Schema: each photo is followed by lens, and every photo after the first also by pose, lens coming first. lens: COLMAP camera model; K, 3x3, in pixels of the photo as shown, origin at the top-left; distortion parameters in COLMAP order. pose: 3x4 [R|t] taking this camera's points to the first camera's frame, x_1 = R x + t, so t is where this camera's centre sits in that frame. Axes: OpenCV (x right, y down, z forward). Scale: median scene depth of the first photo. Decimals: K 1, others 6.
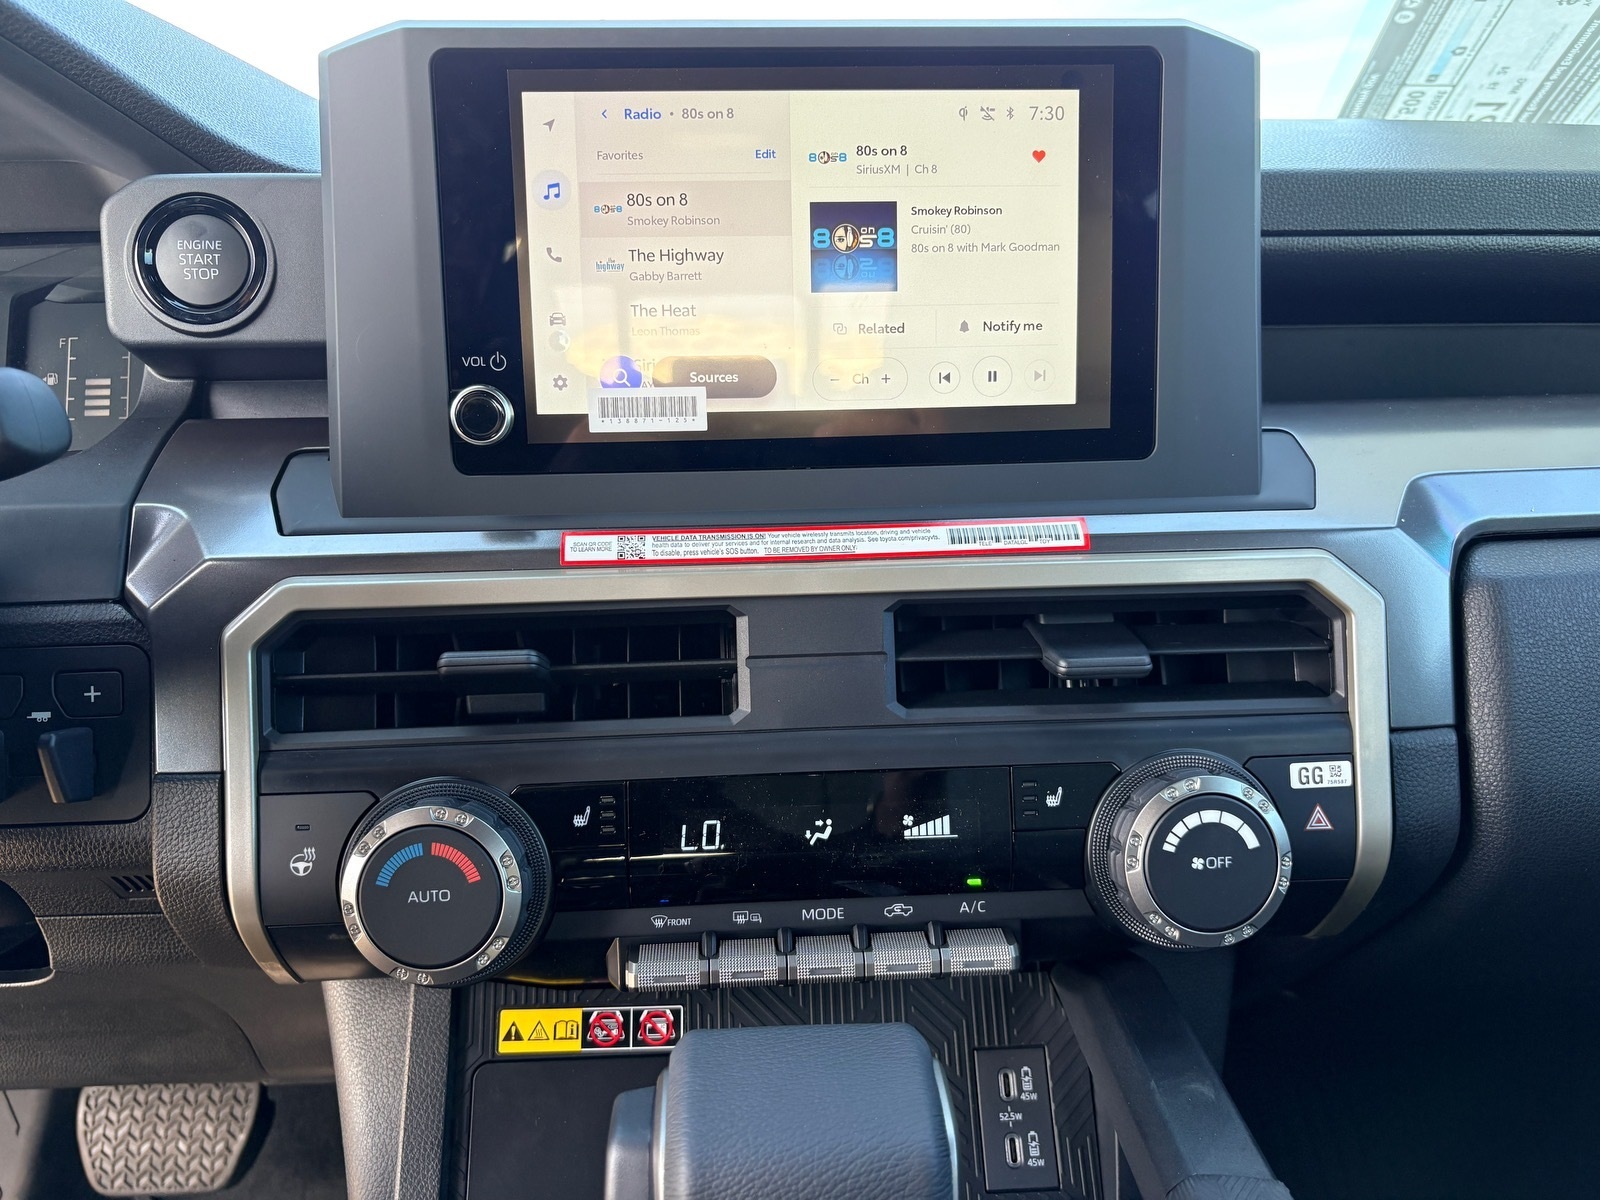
lens RADIAL K [[1248.3, 0, 807.8], [0, 1248.3, 588.5], [0, 0, 1]] dist [0.037593, -0.115622]
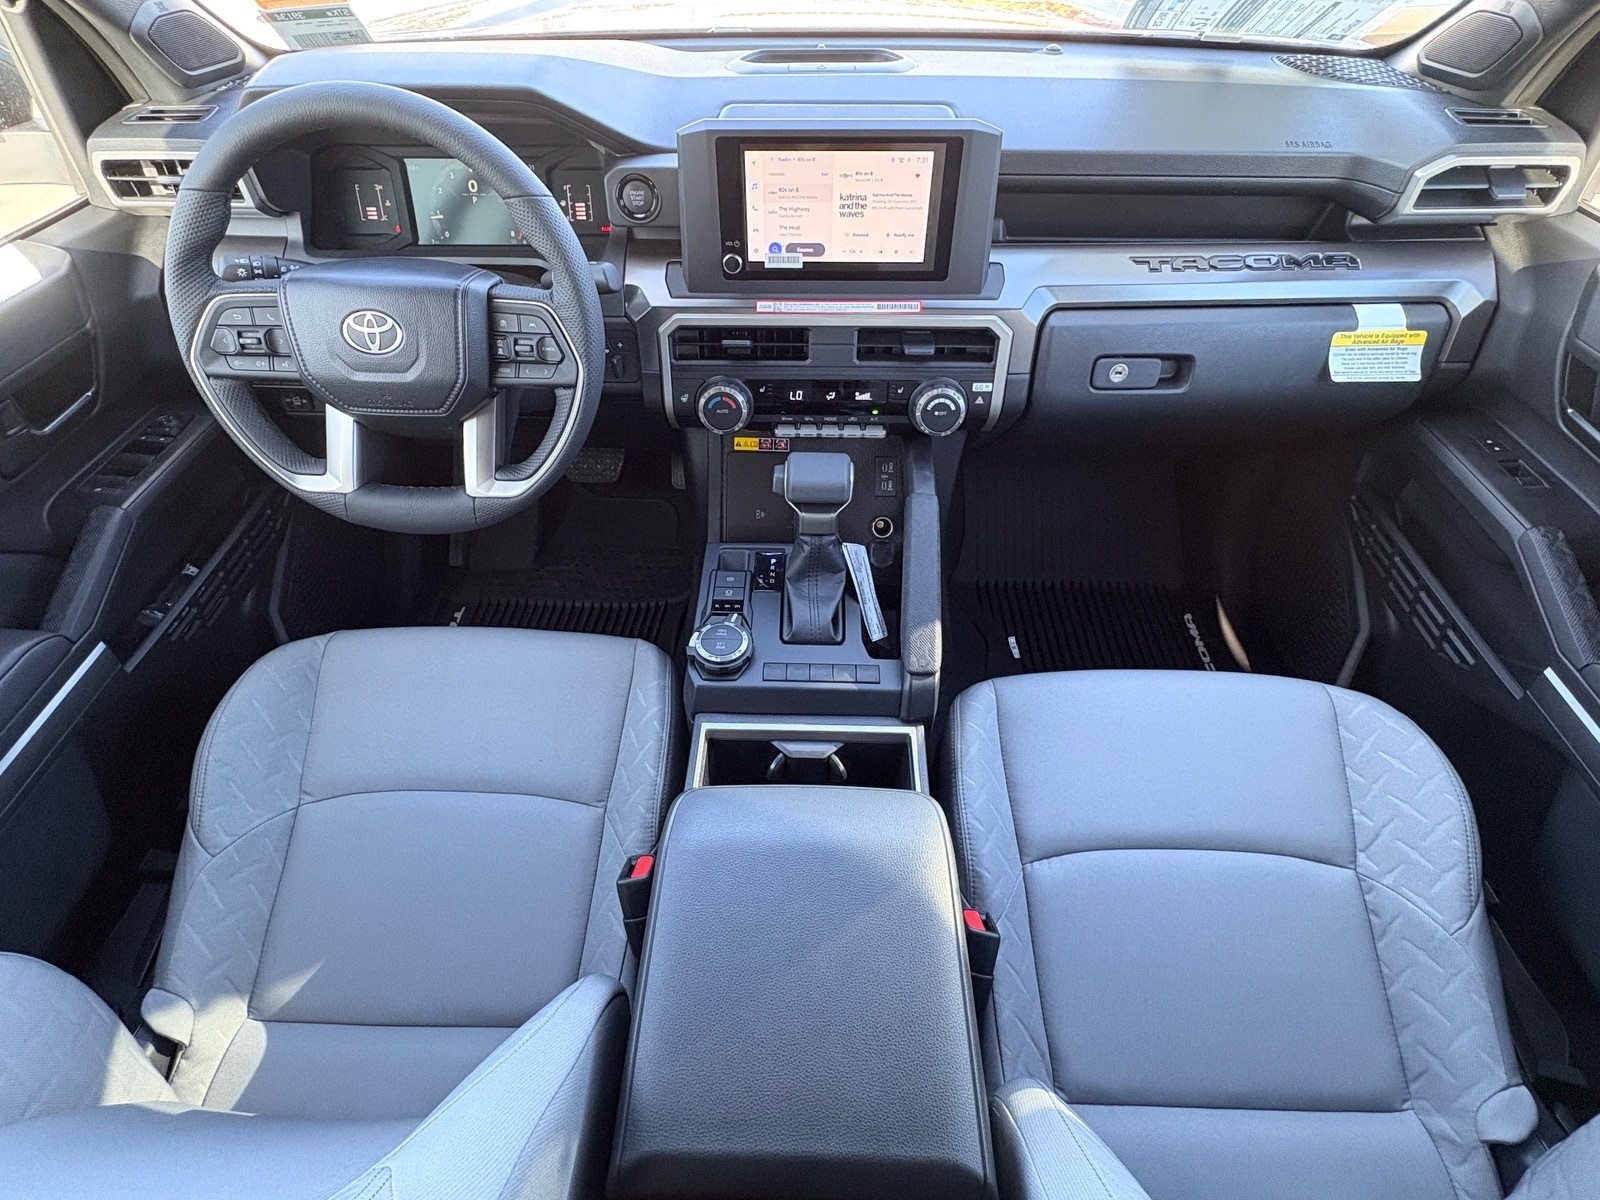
lens RADIAL K [[786.9, 0, 795.6], [0, 786.9, 592.1], [0, 0, 1]] dist [-0.000190, -0.000403]
pose [[0.995800, 0.072193, -0.056304, 0.073826], [-0.030727, 0.842858, 0.537259, -0.508893], [0.086242, -0.533272, 0.841536, -1.112388]]
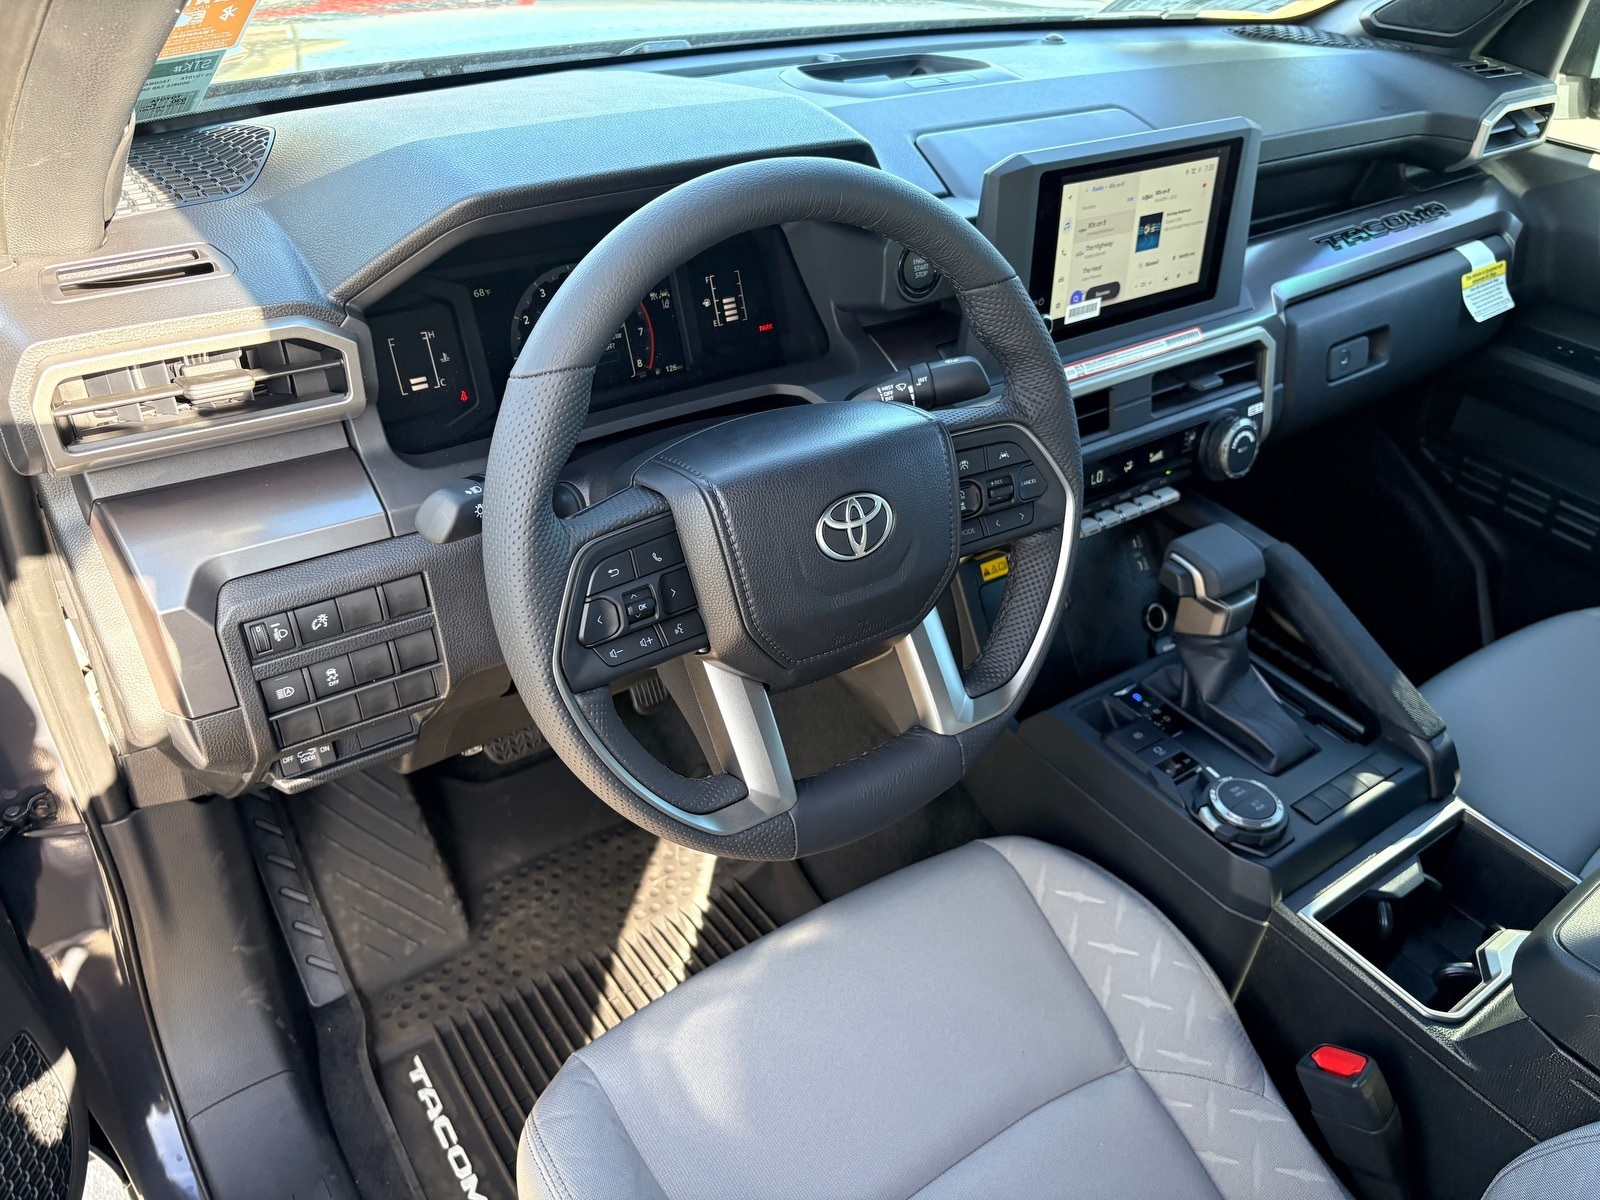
lens RADIAL K [[1228.3, 0, 800.0], [0, 1228.3, 600.0], [0, 0, 1]] dist [-0.002087, -0.010136]
pose [[0.843361, -0.255827, 0.472542, -1.855438], [0.055720, 0.916290, 0.396620, -0.605150], [-0.534451, -0.308164, 0.787018, -0.737953]]
